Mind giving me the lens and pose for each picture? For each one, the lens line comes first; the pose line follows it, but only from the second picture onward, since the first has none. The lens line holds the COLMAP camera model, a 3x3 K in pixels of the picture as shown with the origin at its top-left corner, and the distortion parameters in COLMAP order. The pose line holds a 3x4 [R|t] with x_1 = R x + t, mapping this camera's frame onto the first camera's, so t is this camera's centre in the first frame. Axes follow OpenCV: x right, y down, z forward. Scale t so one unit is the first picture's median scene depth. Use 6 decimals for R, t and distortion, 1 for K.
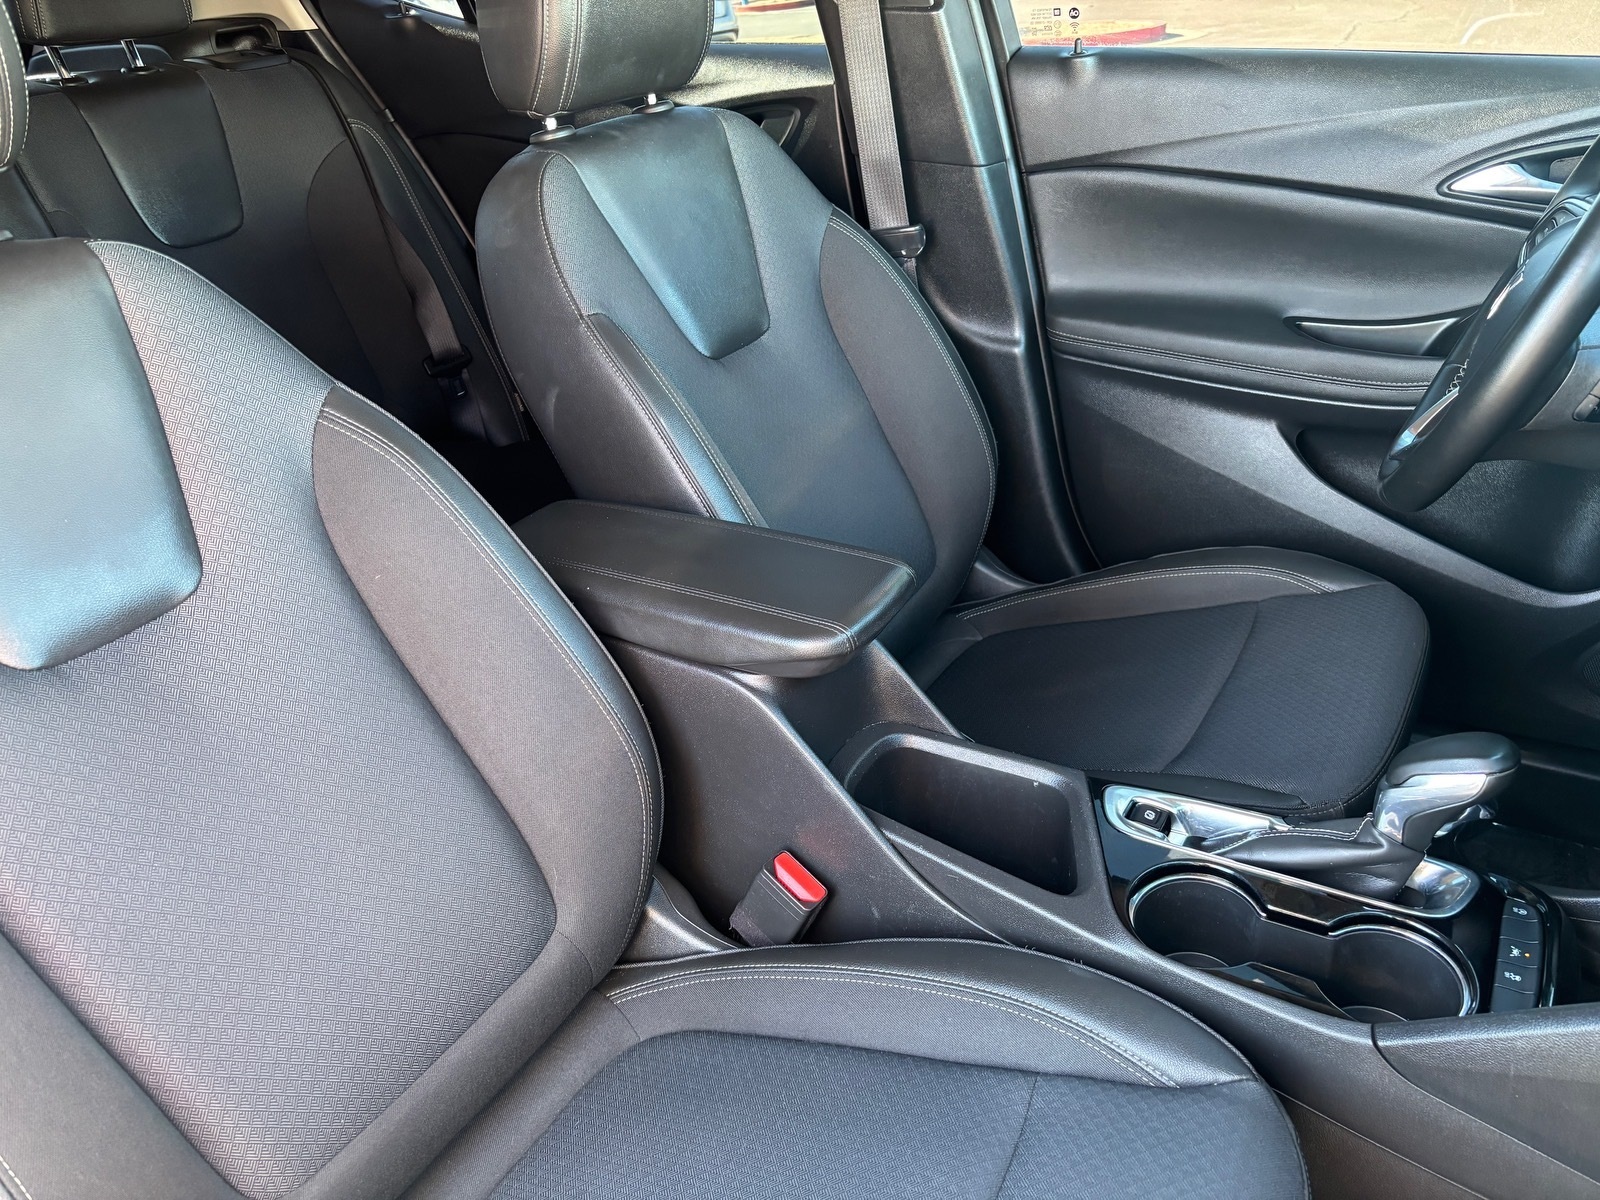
lens RADIAL K [[1239.8, 0, 800.0], [0, 1239.8, 600.0], [0, 0, 1]] dist [0.042737, -0.039838]
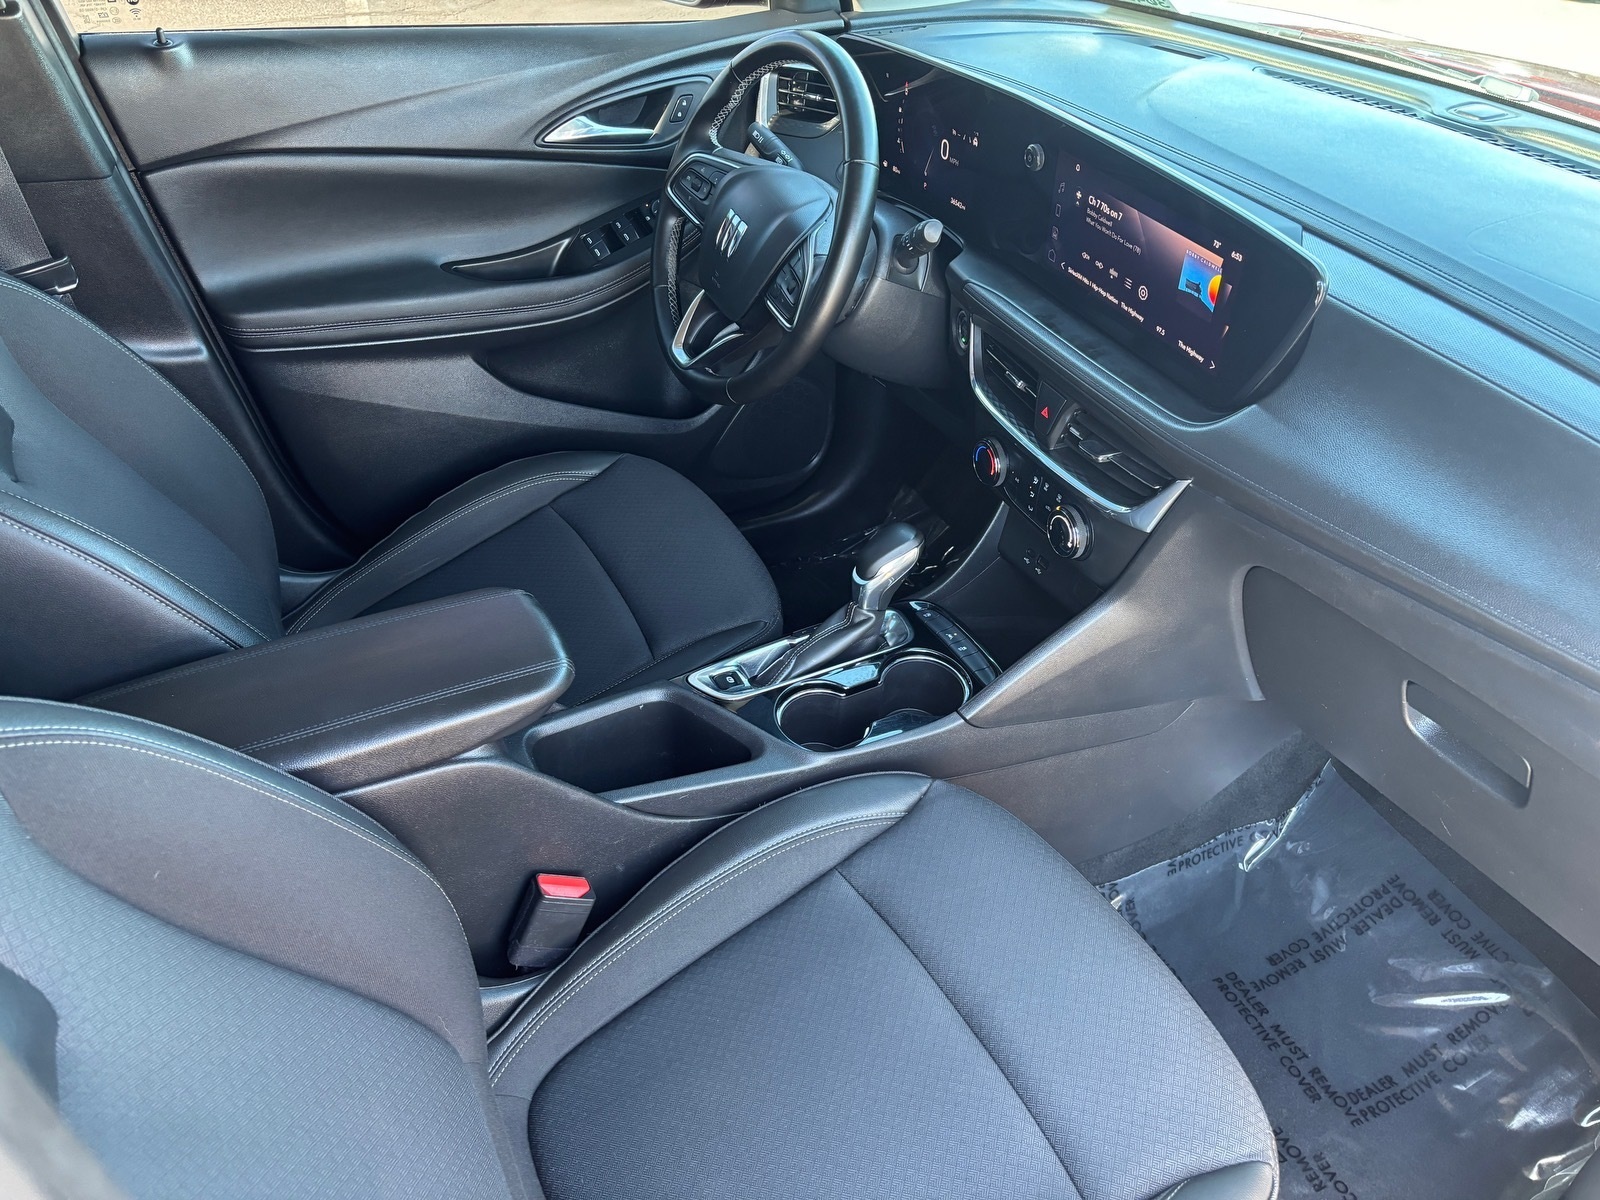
lens RADIAL K [[1184.5, 0, 804.6], [0, 1184.5, 624.4], [0, 0, 1]] dist [0.010654, -0.005604]
pose [[0.508584, -0.451539, 0.733113, -0.415333], [0.333552, 0.888292, 0.315722, -0.181245], [-0.793779, 0.083960, 0.602383, 0.121378]]
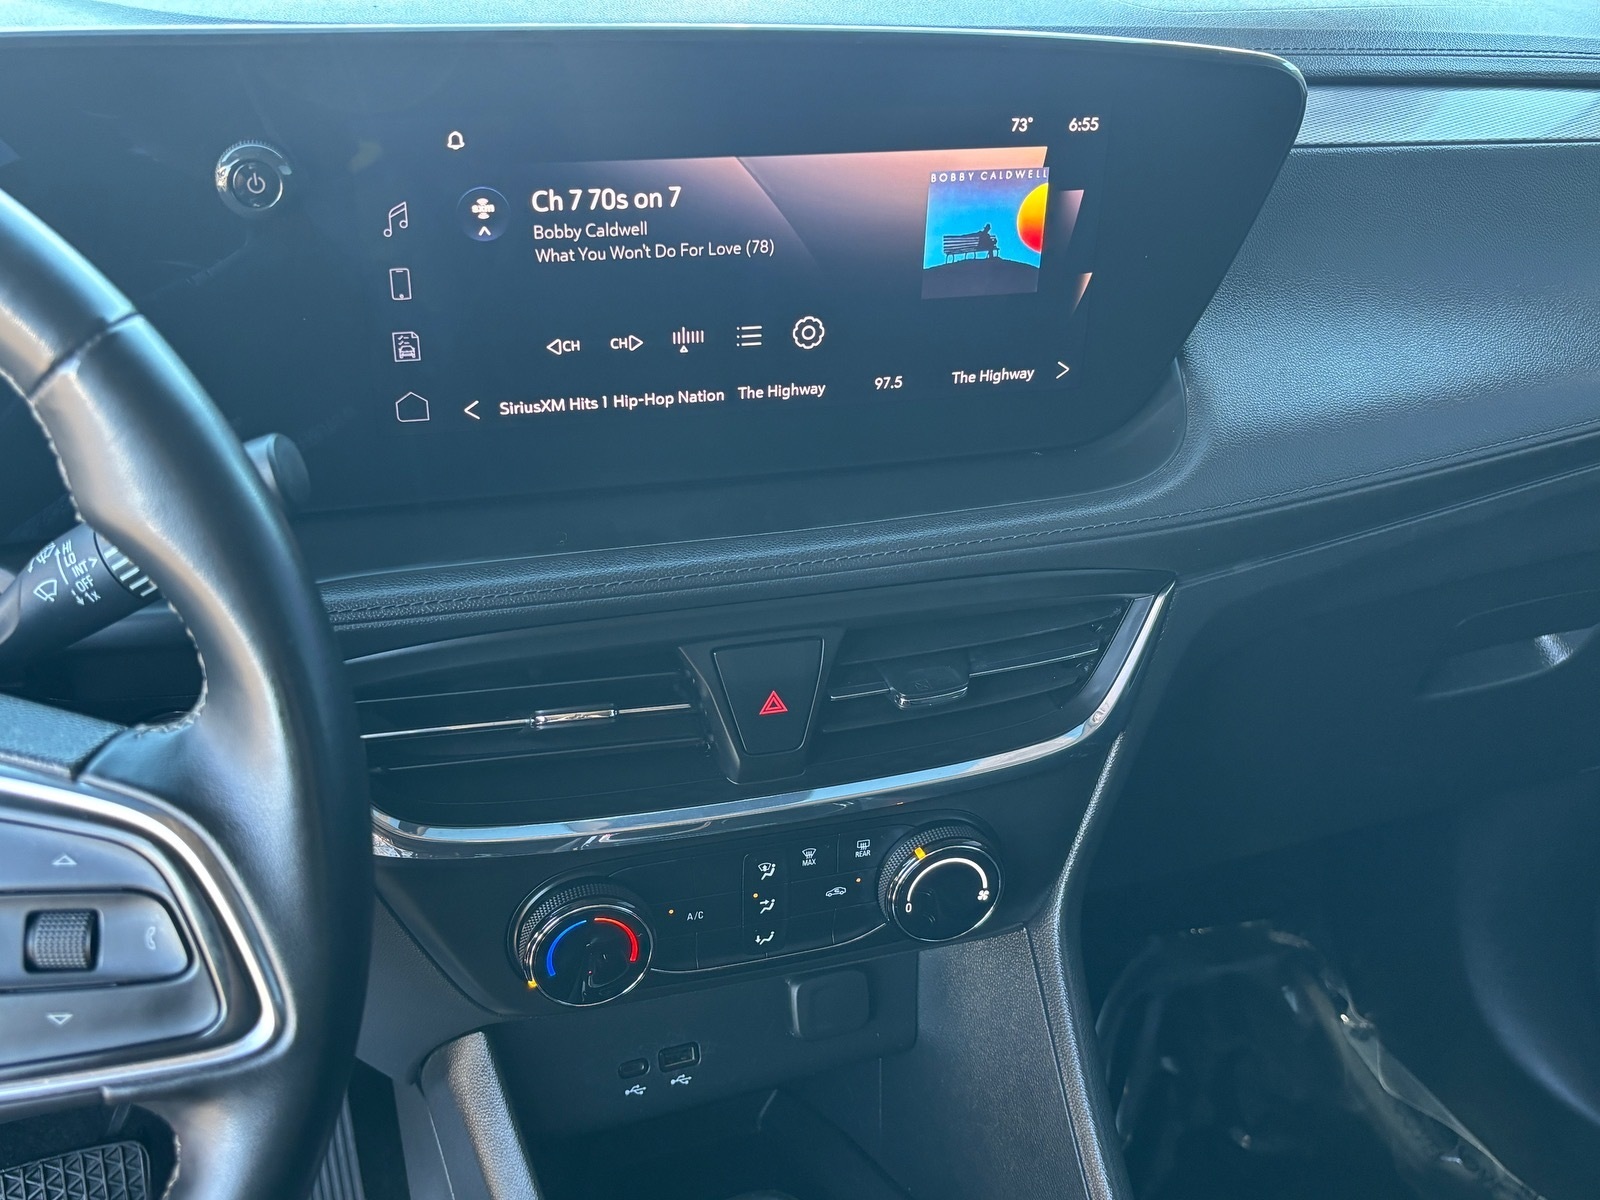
lens RADIAL K [[1562.8, 0, 800.0], [0, 1562.8, 600.0], [0, 0, 1]] dist [0.232044, -0.648695]
pose [[-0.778803, -0.204775, 0.592902, 0.116155], [0.336764, 0.660944, 0.670629, -0.302413], [-0.529203, 0.721956, -0.445784, 0.664845]]
